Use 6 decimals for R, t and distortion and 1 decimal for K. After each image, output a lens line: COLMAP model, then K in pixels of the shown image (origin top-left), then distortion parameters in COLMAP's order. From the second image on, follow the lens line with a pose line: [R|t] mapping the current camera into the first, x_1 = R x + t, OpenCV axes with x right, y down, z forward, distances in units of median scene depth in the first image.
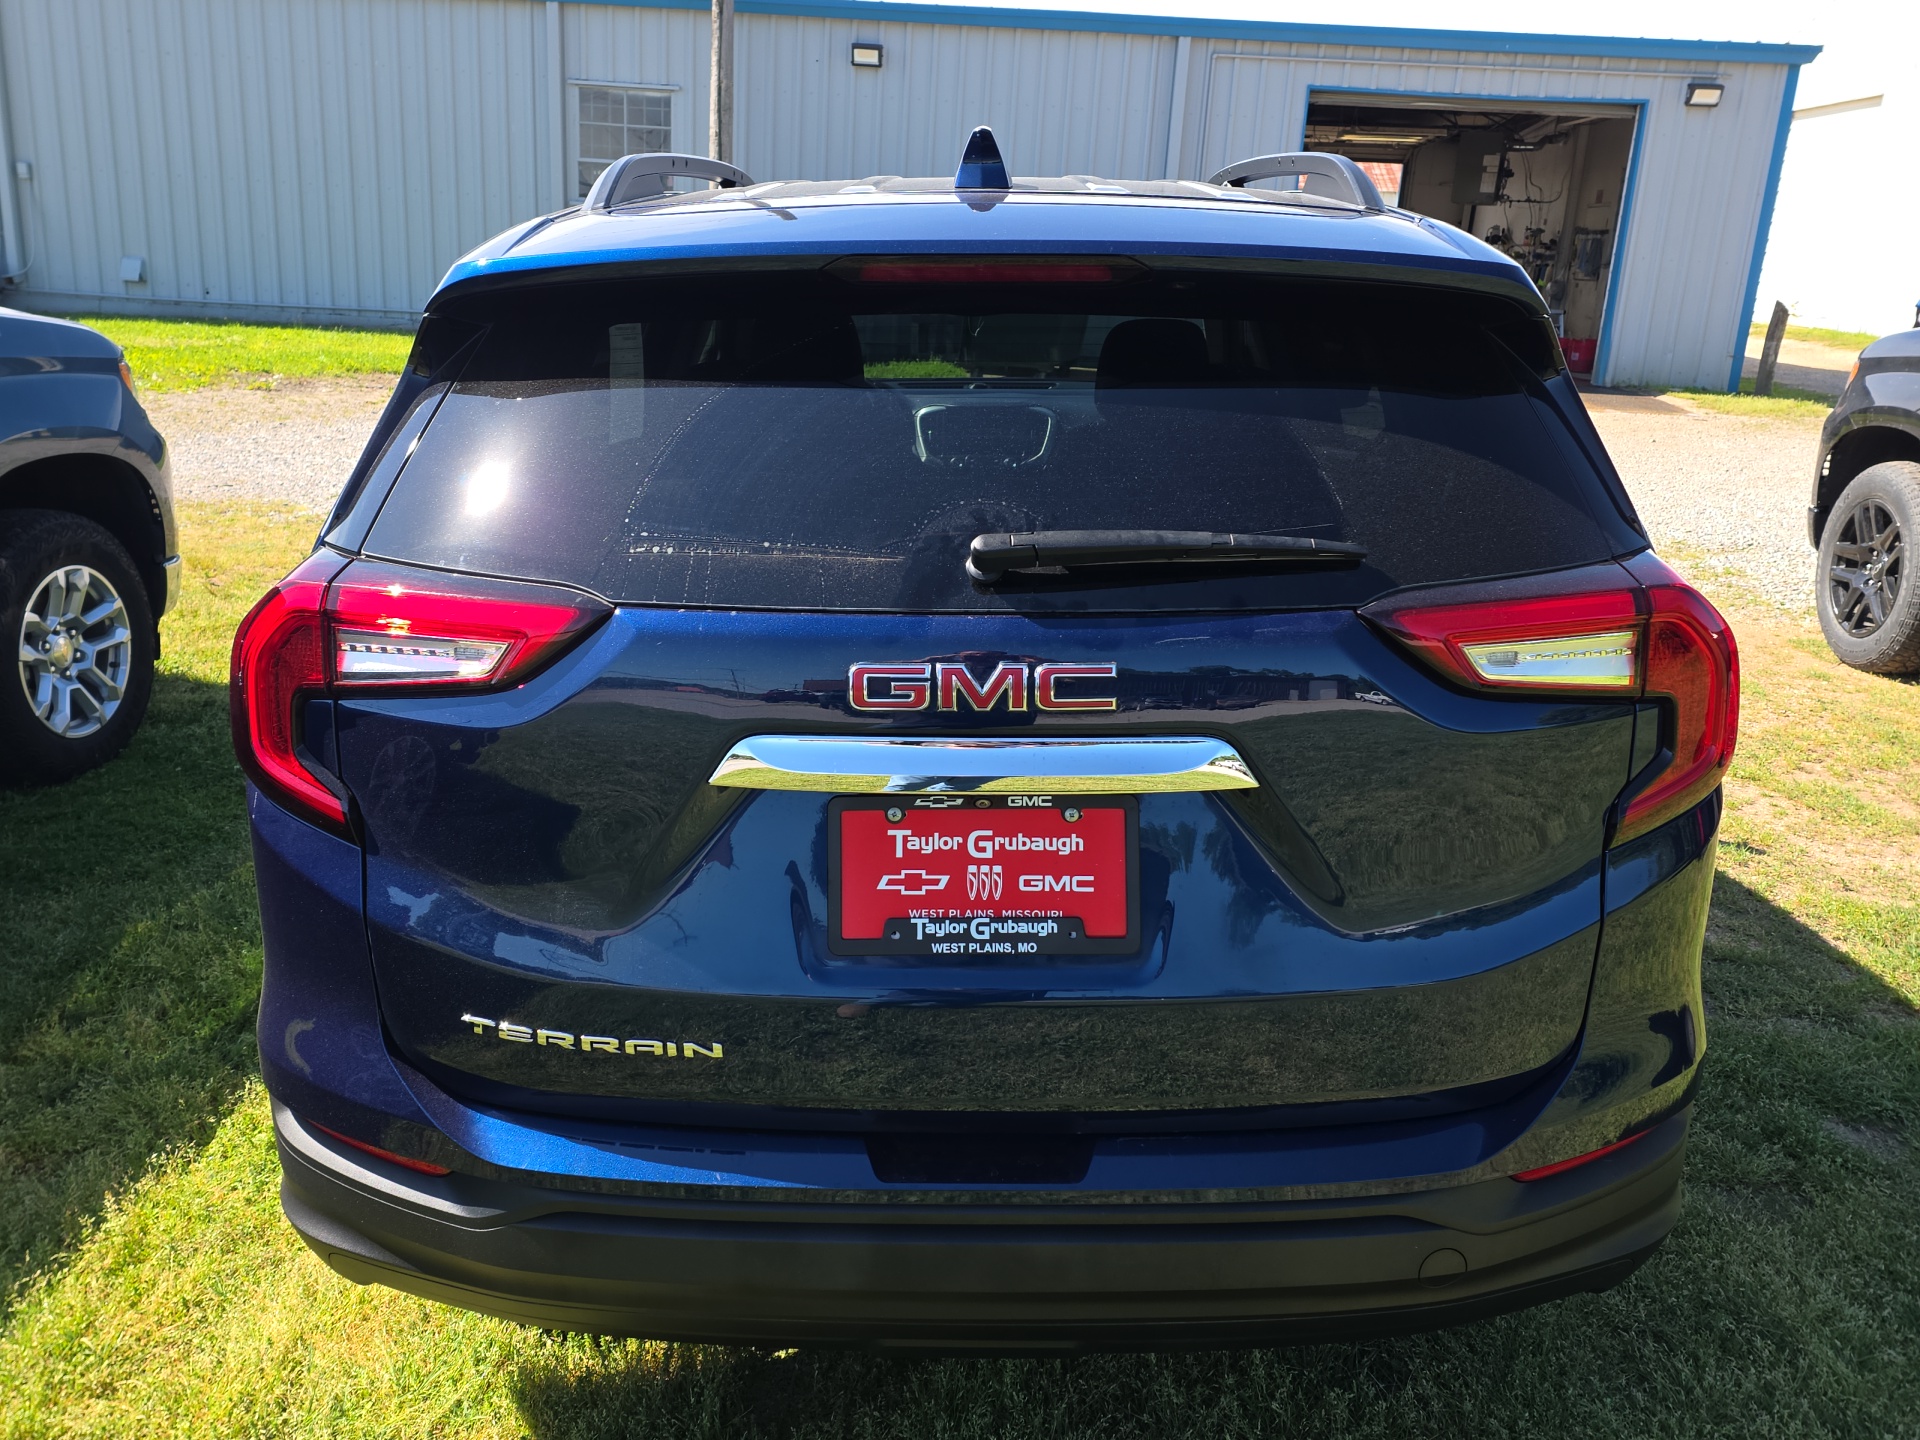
lens RADIAL K [[1618.6, 0, 955.6], [0, 1618.6, 718.0], [0, 0, 1]] dist [0.052994, -0.004735]
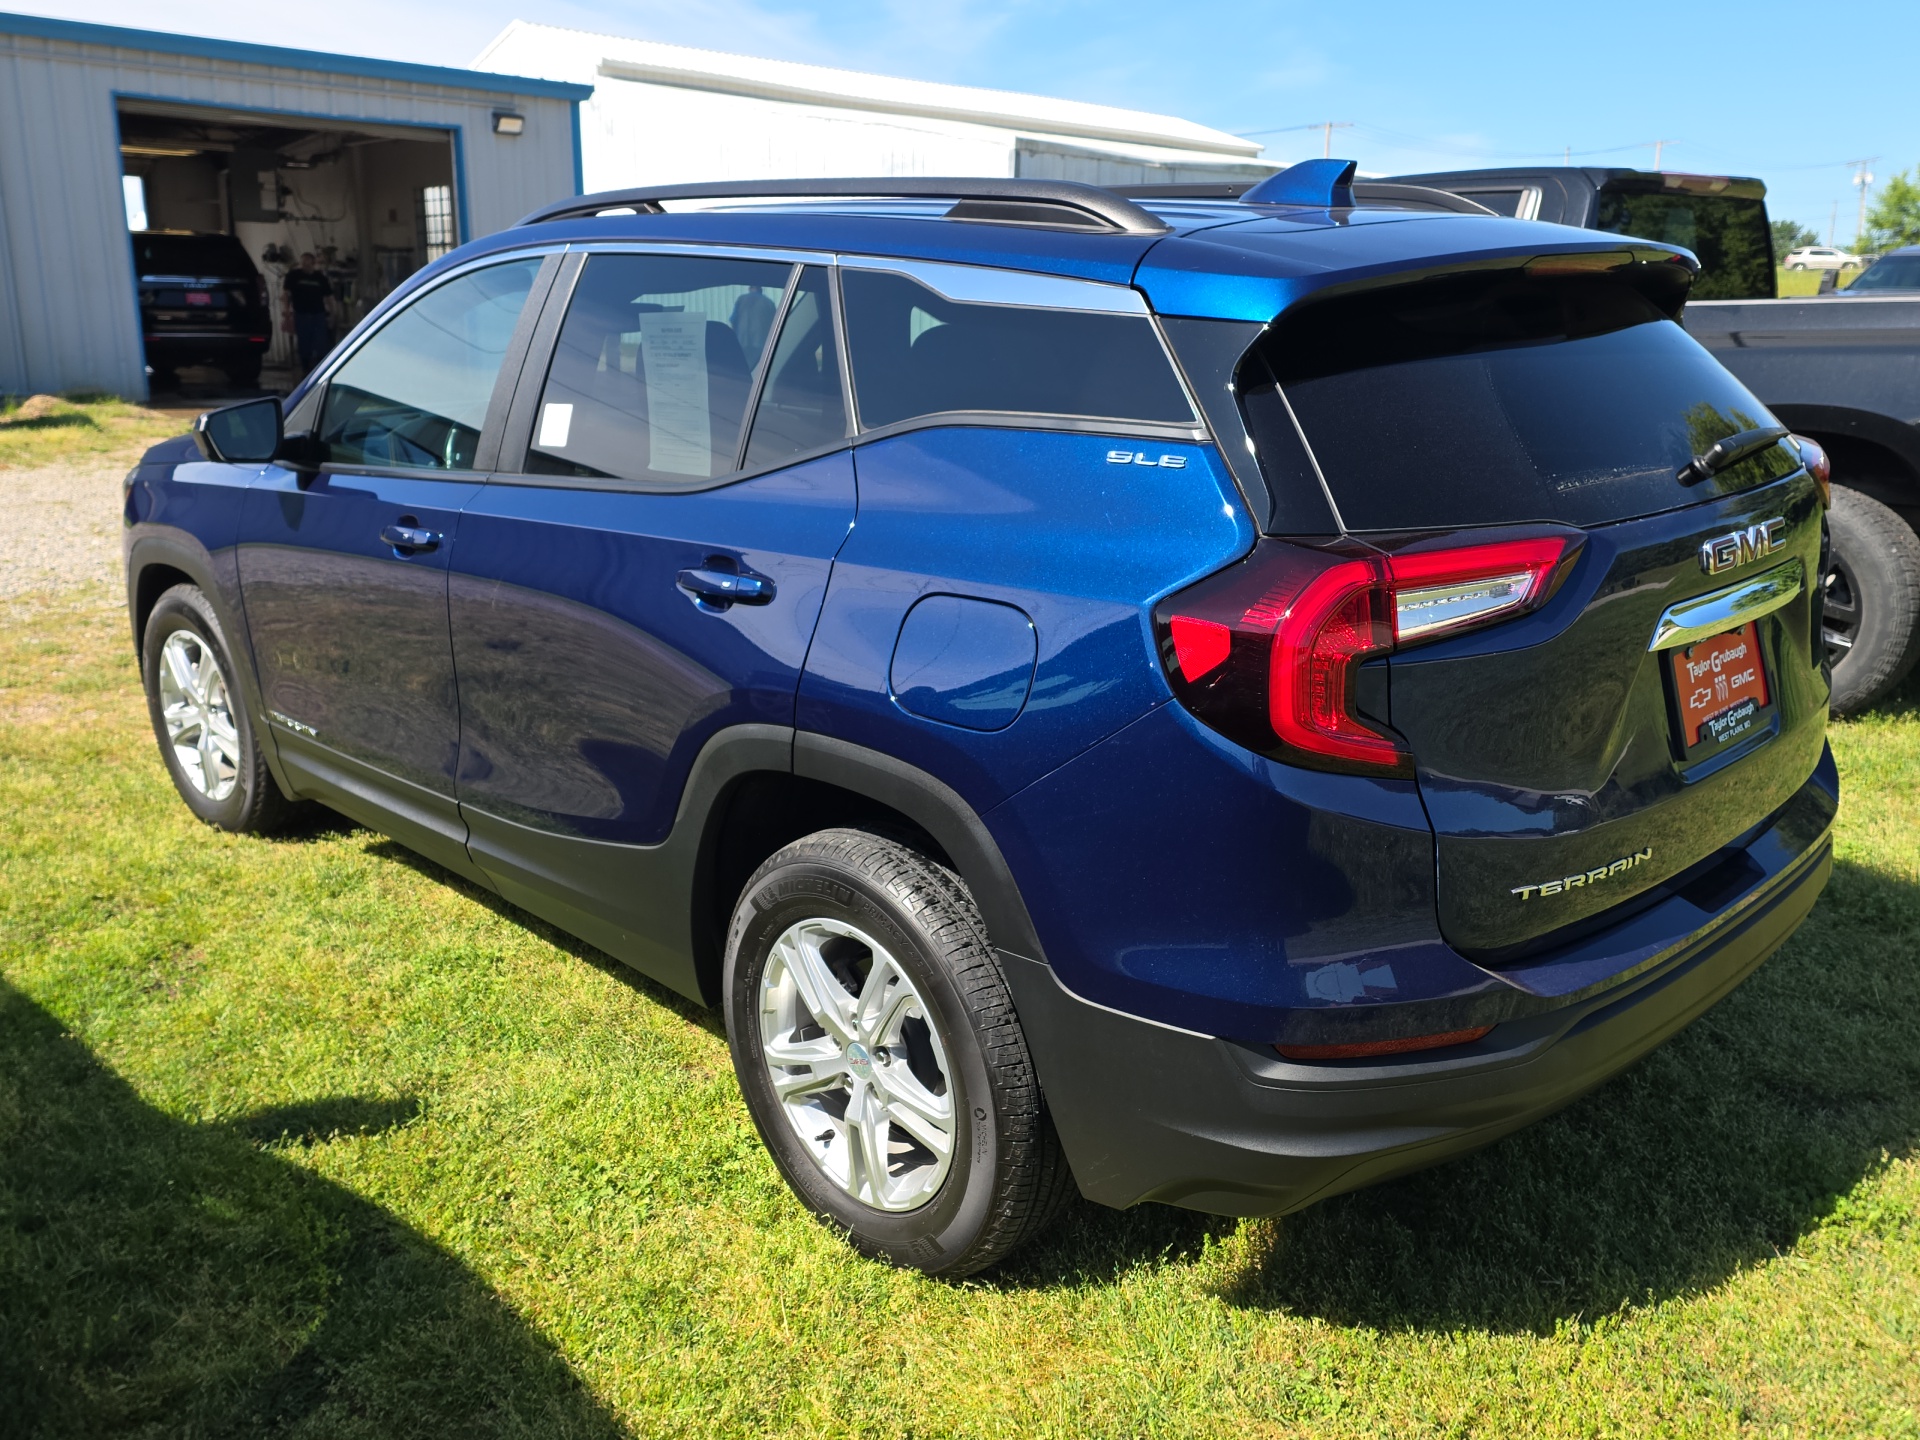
lens RADIAL K [[1618.6, 0, 955.6], [0, 1618.6, 718.0], [0, 0, 1]] dist [0.052994, -0.004735]
pose [[0.721967, -0.213368, 0.658208, -0.127007], [0.219913, 0.972701, 0.074101, -0.011411], [-0.656051, 0.091250, 0.749180, 0.032283]]
